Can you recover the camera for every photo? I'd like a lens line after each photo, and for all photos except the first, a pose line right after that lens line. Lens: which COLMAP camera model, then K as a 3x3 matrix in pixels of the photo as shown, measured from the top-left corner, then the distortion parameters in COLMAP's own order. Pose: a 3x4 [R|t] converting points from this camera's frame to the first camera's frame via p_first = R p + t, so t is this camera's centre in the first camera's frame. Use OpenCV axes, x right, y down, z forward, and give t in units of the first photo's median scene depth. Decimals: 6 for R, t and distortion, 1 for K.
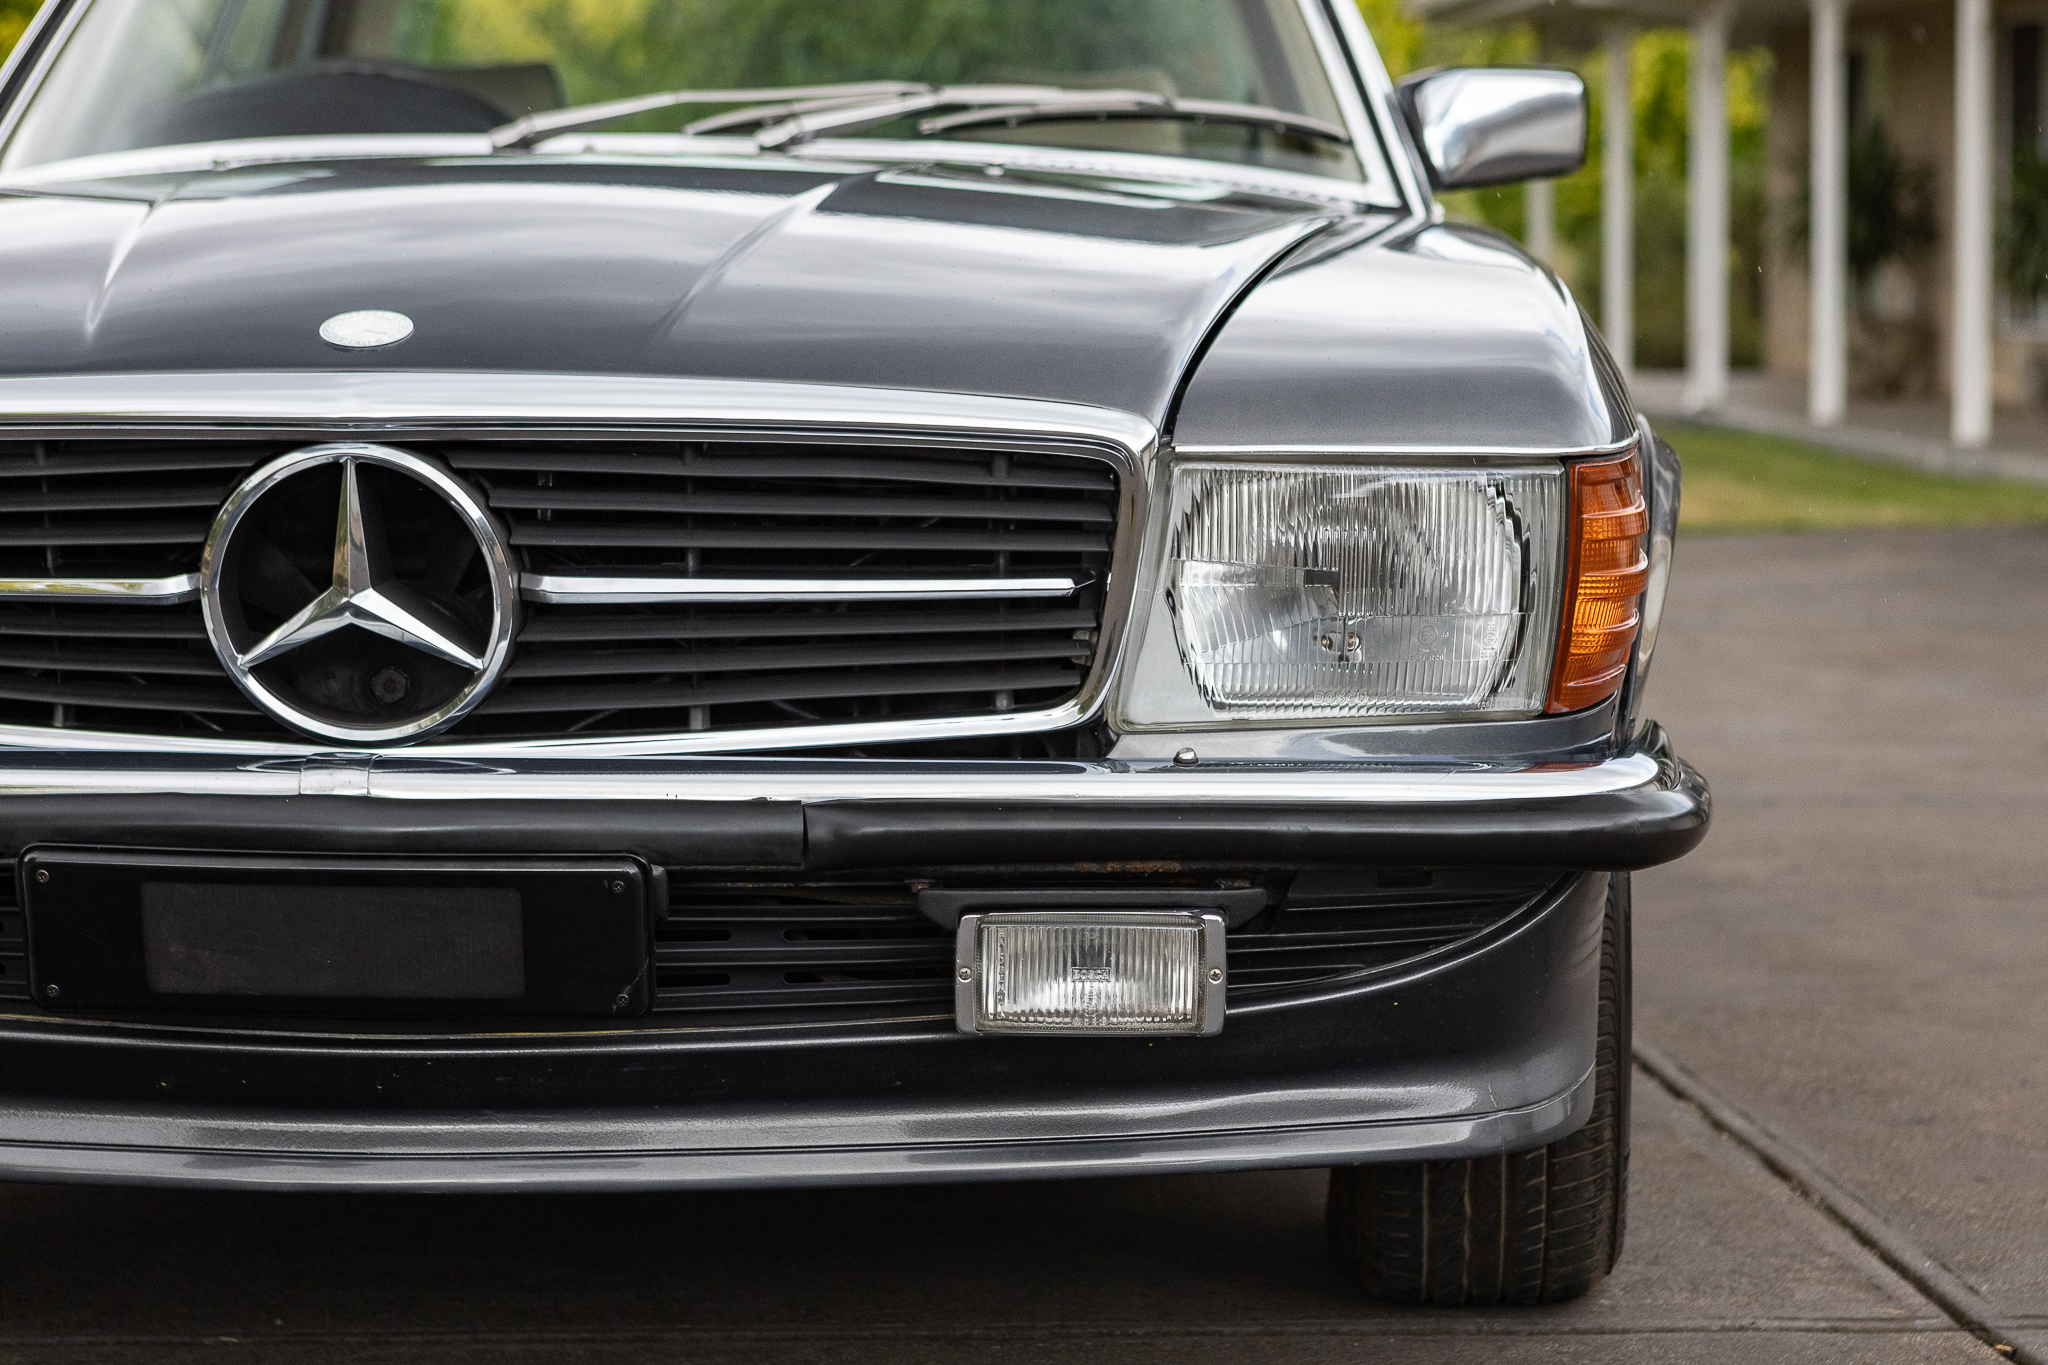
lens RADIAL K [[4551.4, 0, 1153.1], [0, 4551.4, 680.0], [0, 0, 1]] dist [-0.006908, -0.165966]
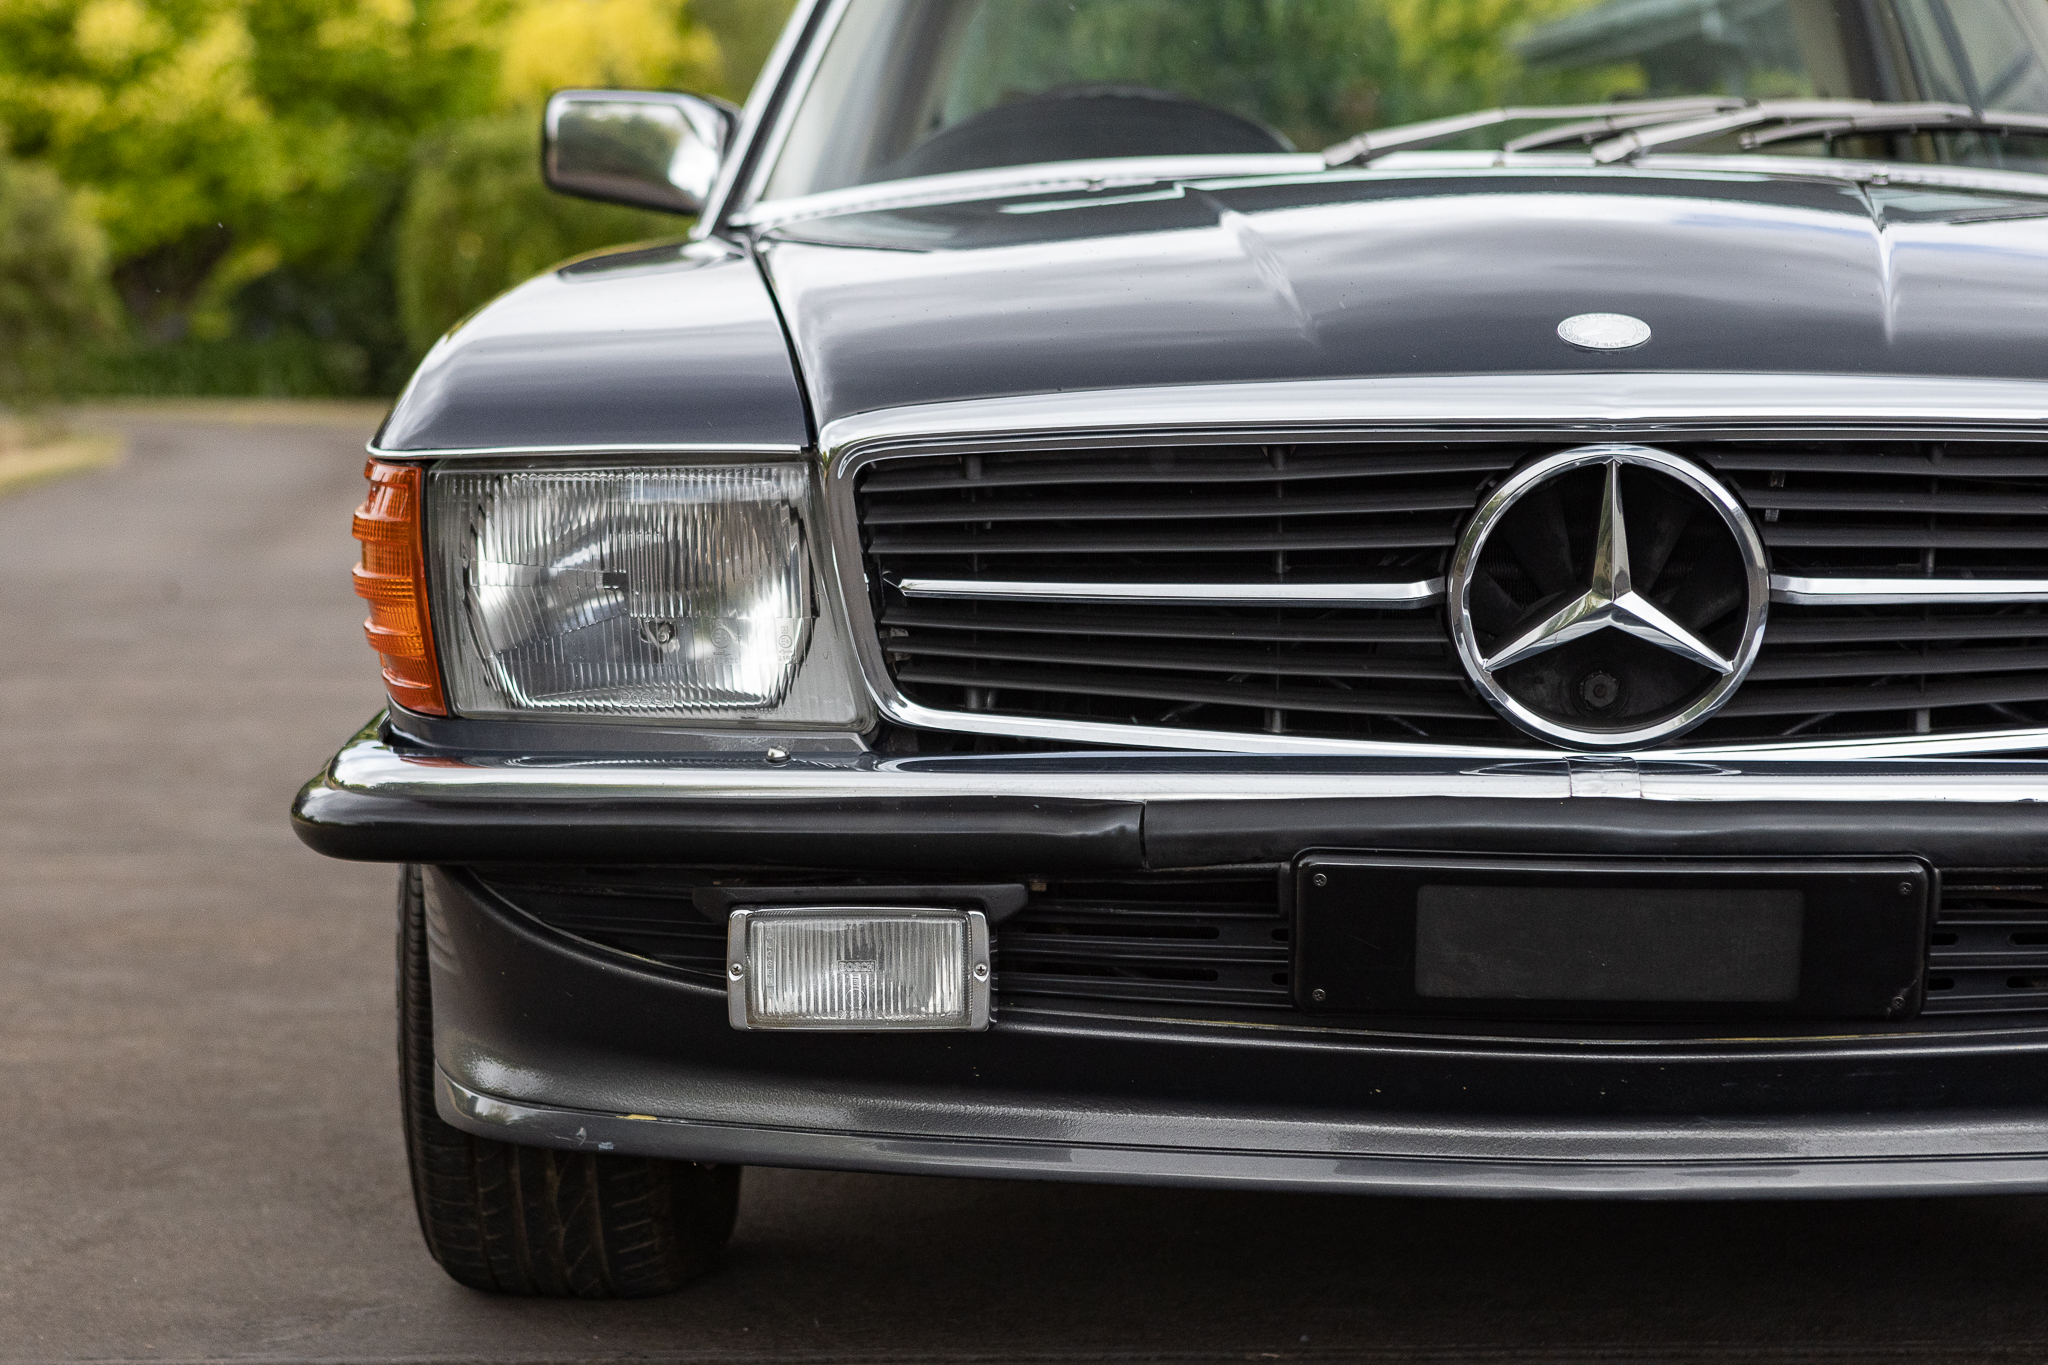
lens RADIAL K [[4599.1, 0, 883.9], [0, 4599.1, 683.3], [0, 0, 1]] dist [0.013029, -0.344463]
pose [[0.998548, -0.005978, -0.053540, -0.275247], [0.005362, 0.999918, -0.011642, 0.010801], [0.053605, 0.011338, 0.998498, -0.014551]]
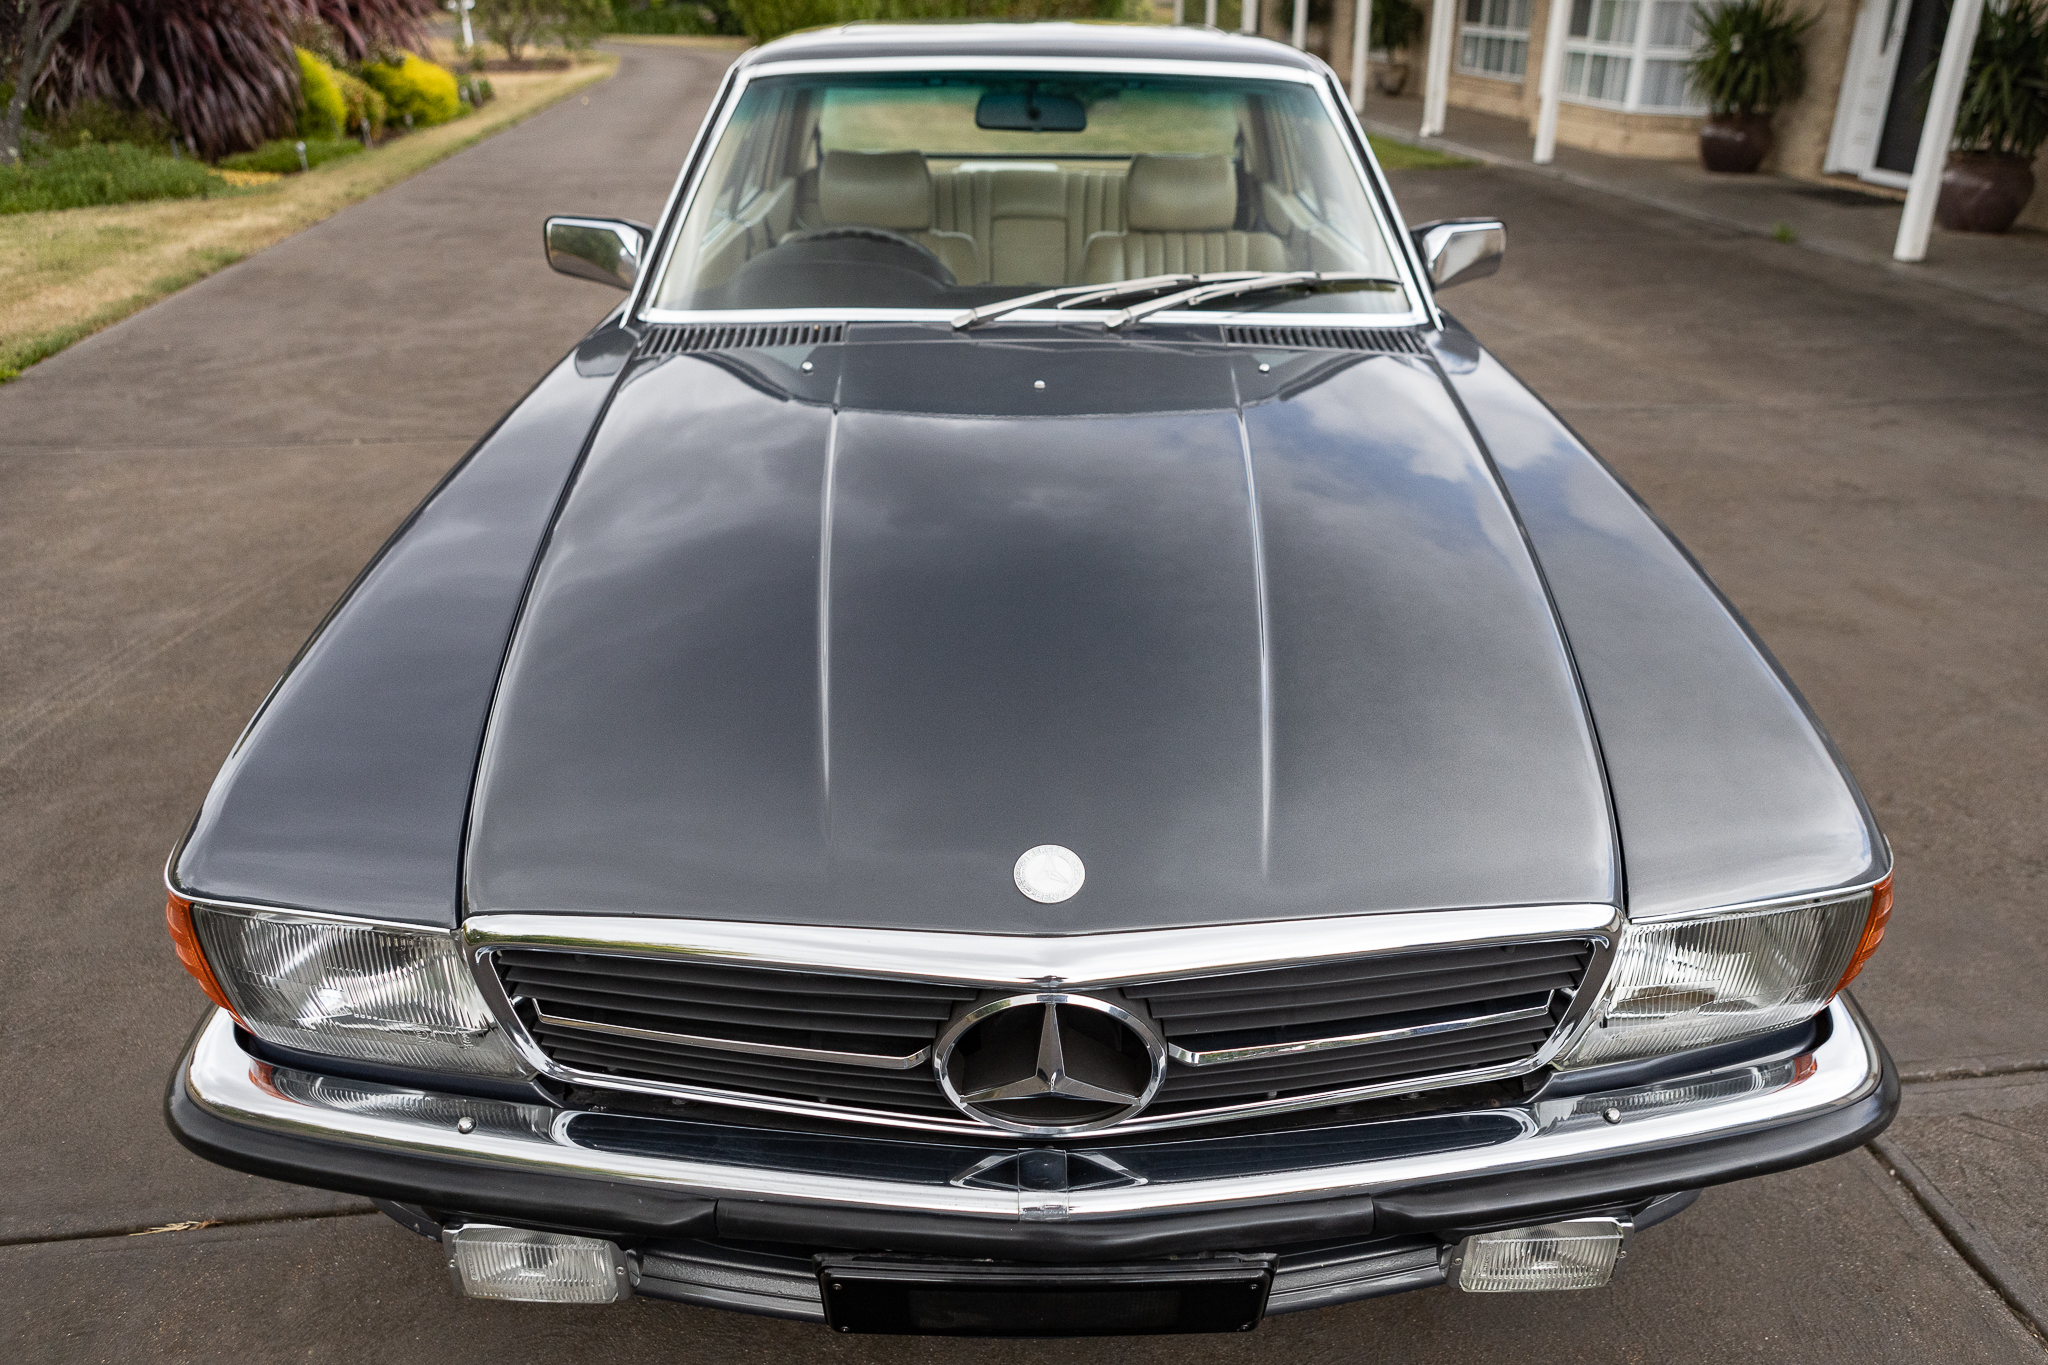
lens RADIAL K [[1445.6, 0, 1053.3], [0, 1445.6, 684.9], [0, 0, 1]] dist [-0.004976, -0.004563]
pose [[0.999503, -0.008687, 0.030290, -0.182885], [-0.002659, 0.934572, 0.355764, -0.273535], [-0.031399, -0.355668, 0.934085, 0.628380]]
